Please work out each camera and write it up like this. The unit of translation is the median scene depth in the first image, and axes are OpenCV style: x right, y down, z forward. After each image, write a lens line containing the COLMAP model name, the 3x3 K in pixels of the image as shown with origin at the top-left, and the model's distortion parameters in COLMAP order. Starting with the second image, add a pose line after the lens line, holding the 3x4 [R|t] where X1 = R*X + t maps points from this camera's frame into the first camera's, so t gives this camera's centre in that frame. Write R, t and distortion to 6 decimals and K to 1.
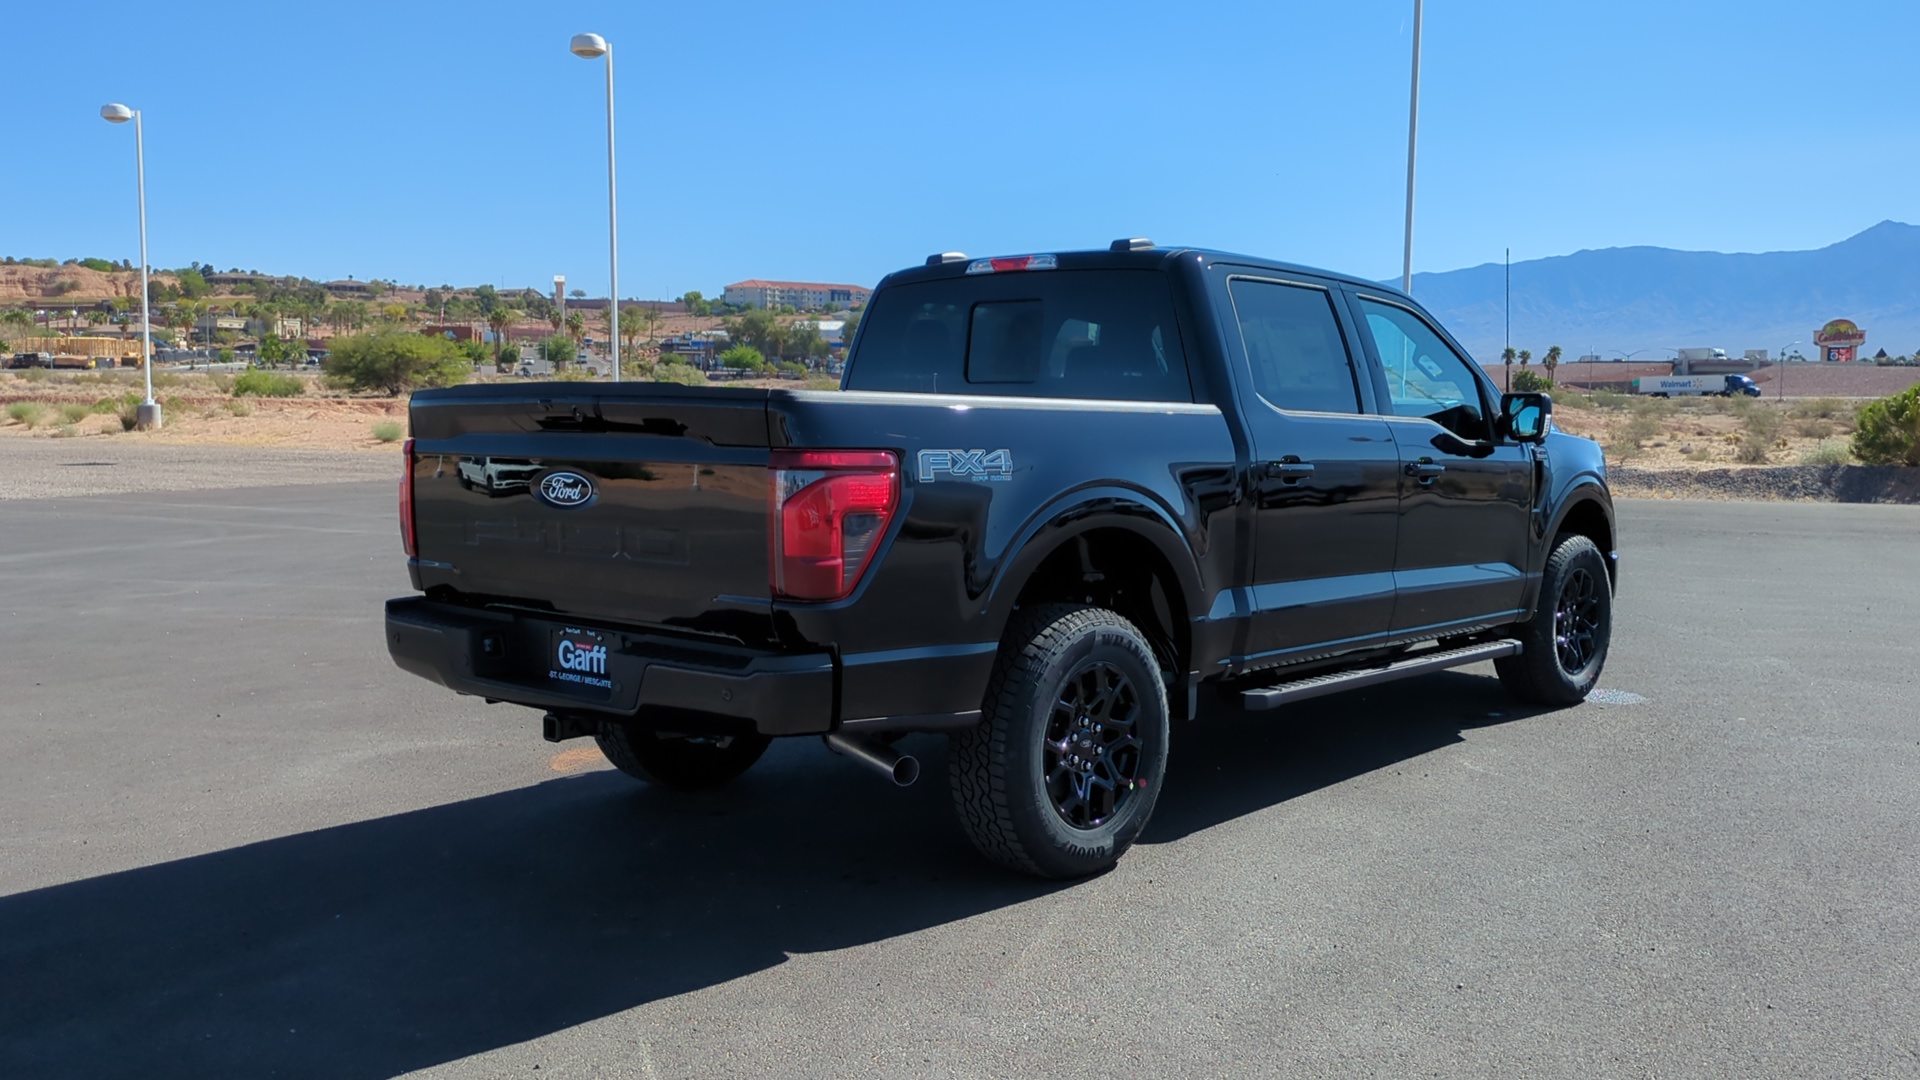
lens RADIAL K [[1645.6, 0, 974.9], [0, 1645.6, 530.9], [0, 0, 1]] dist [0.053784, -0.048778]
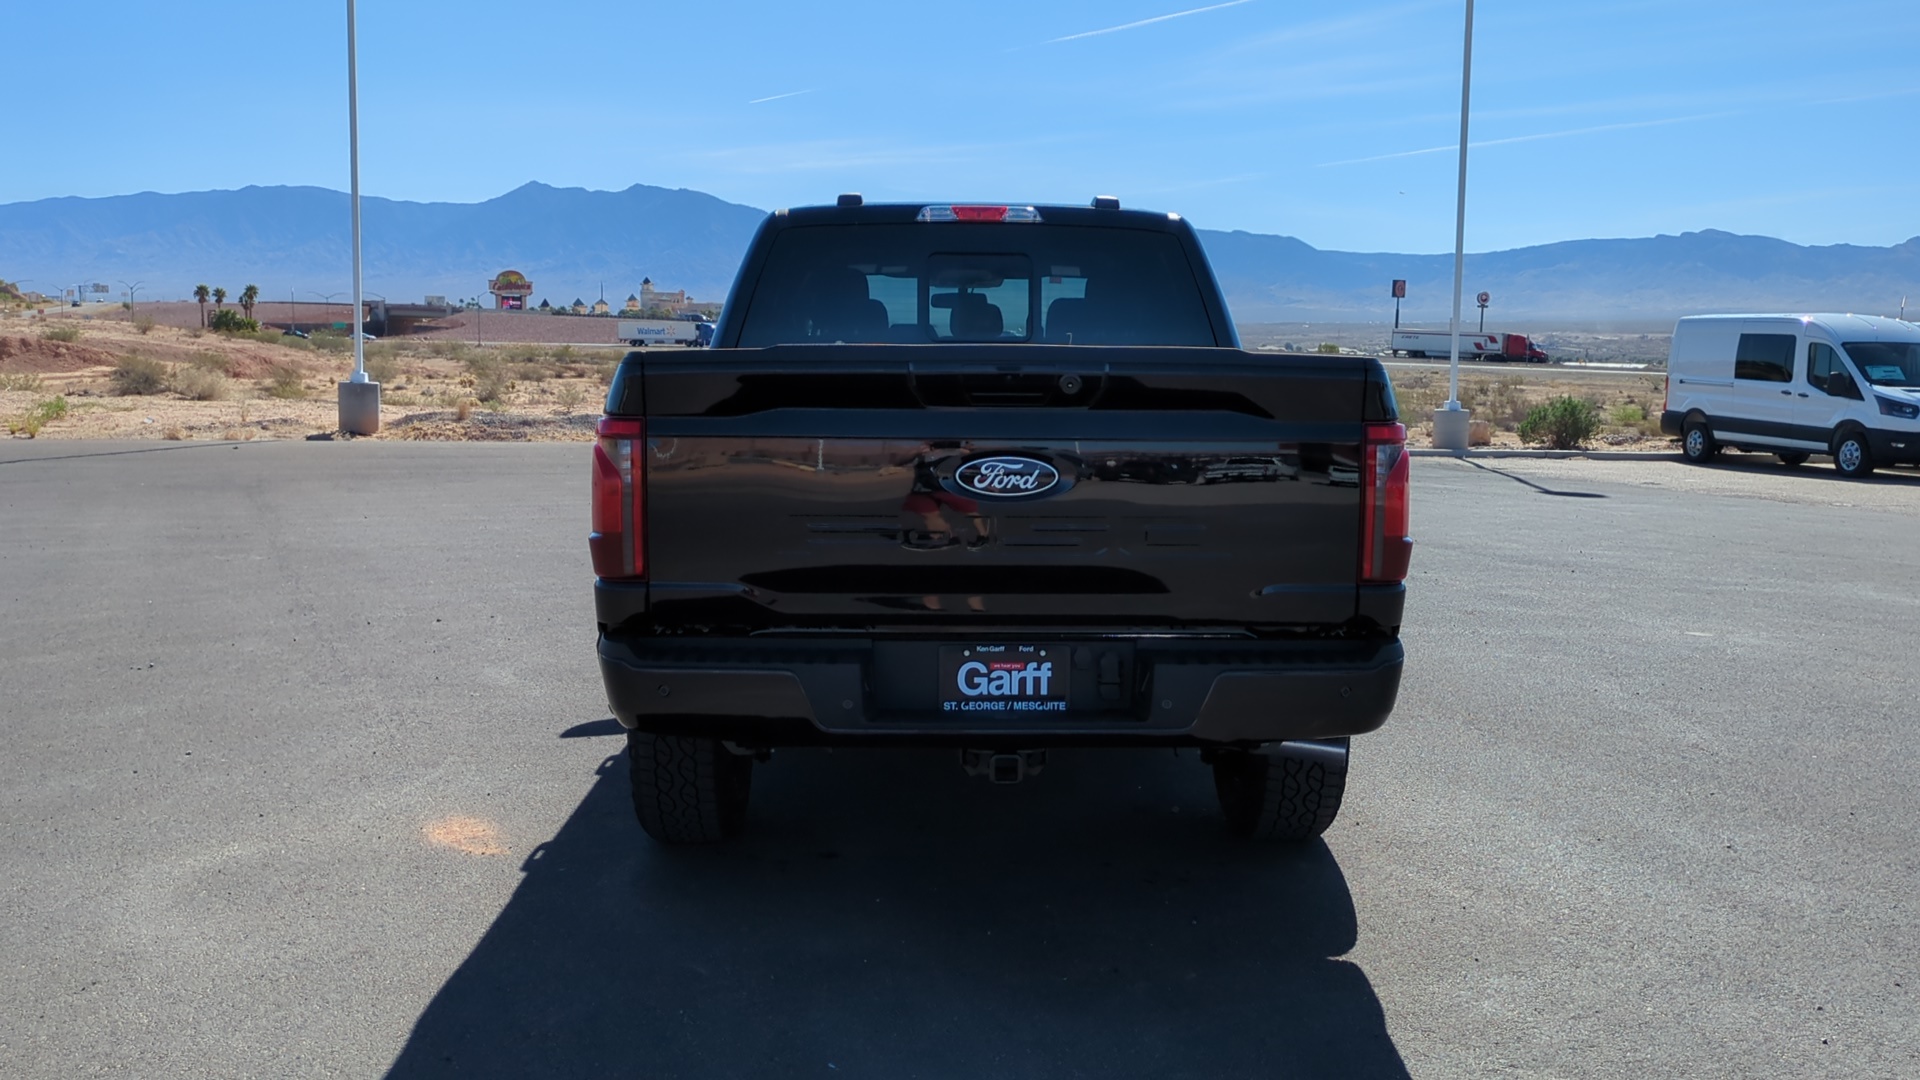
lens RADIAL K [[1645.6, 0, 965.0], [0, 1645.6, 550.6], [0, 0, 1]] dist [0.053784, -0.048778]
pose [[0.735213, -0.073730, 0.673814, -0.226296], [0.042378, 0.997122, 0.062867, -0.011357], [-0.676510, -0.017665, 0.736222, 0.115165]]
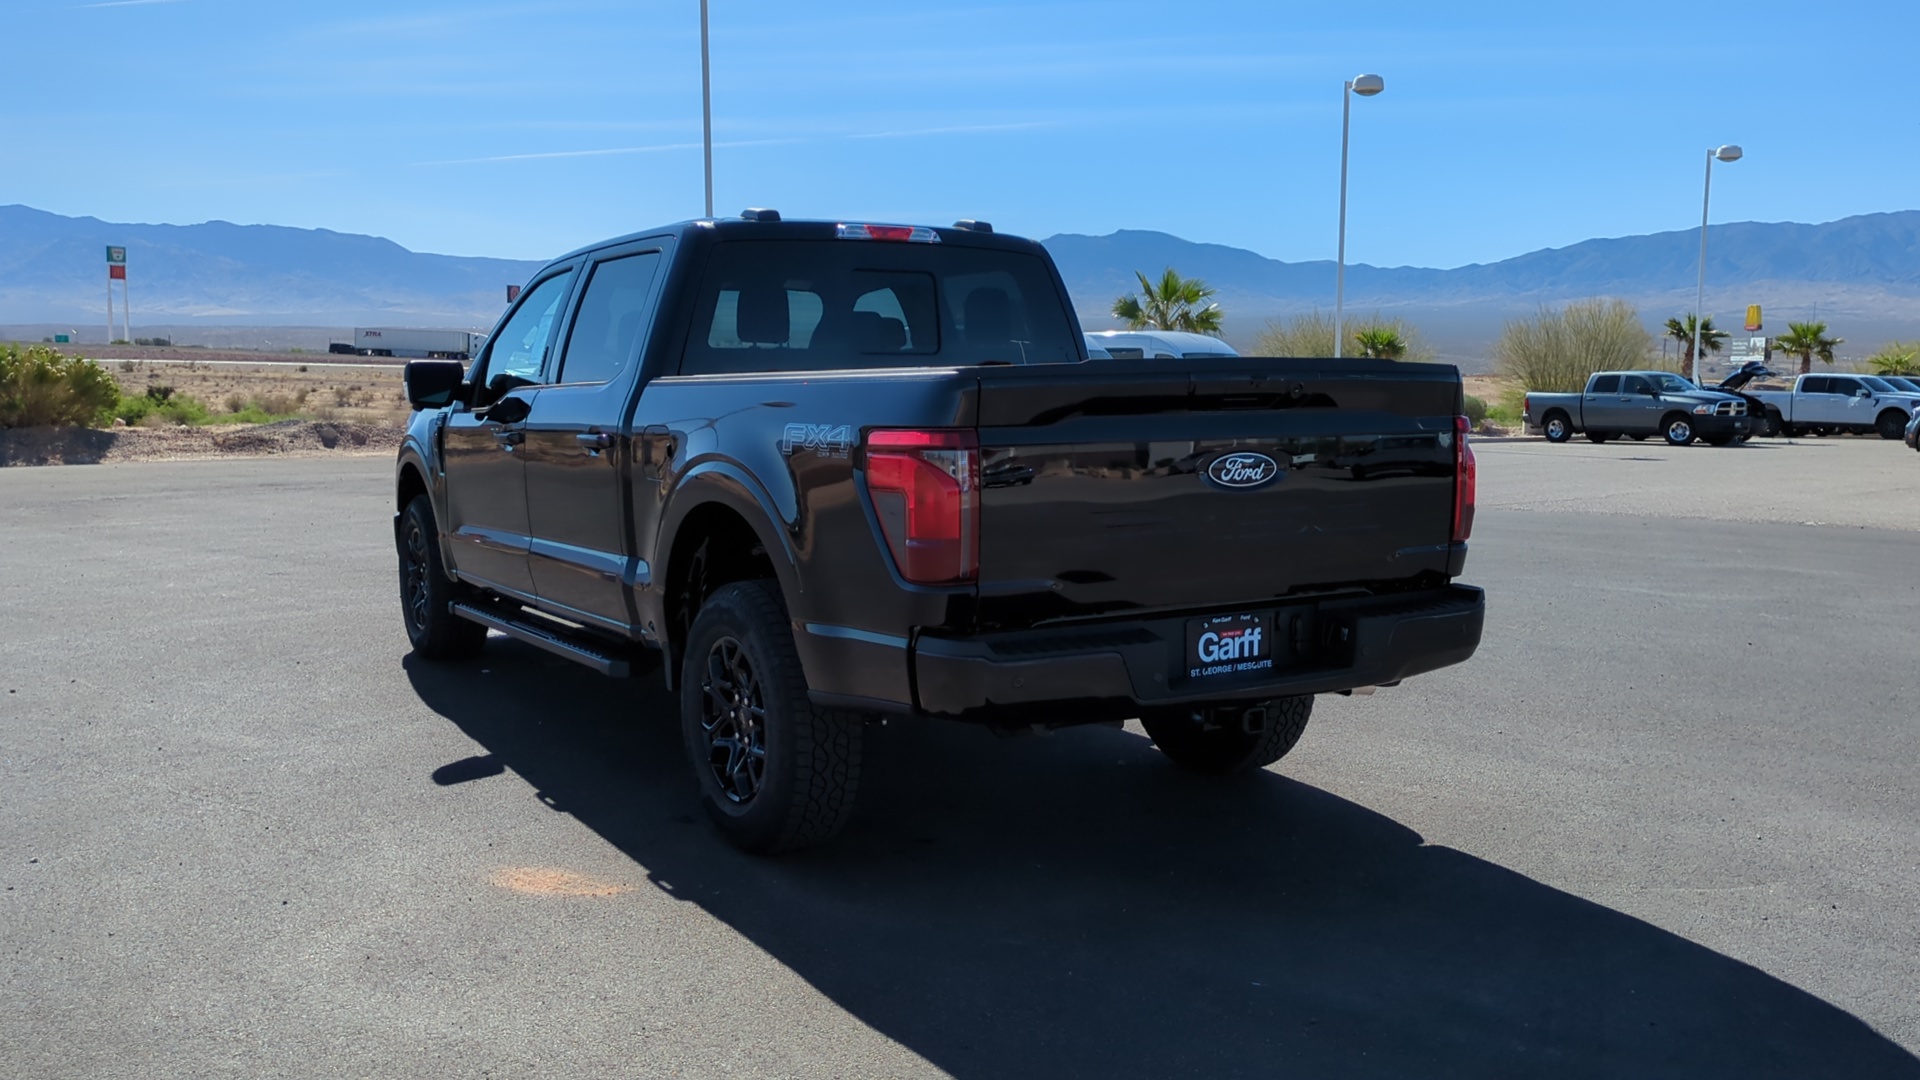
lens RADIAL K [[1645.6, 0, 964.4], [0, 1645.6, 549.6], [0, 0, 1]] dist [0.053784, -0.048778]
pose [[0.299932, -0.107257, 0.947912, -0.333807], [0.072955, 0.993328, 0.089312, -0.021179], [-0.951167, 0.042368, 0.305756, 0.240255]]
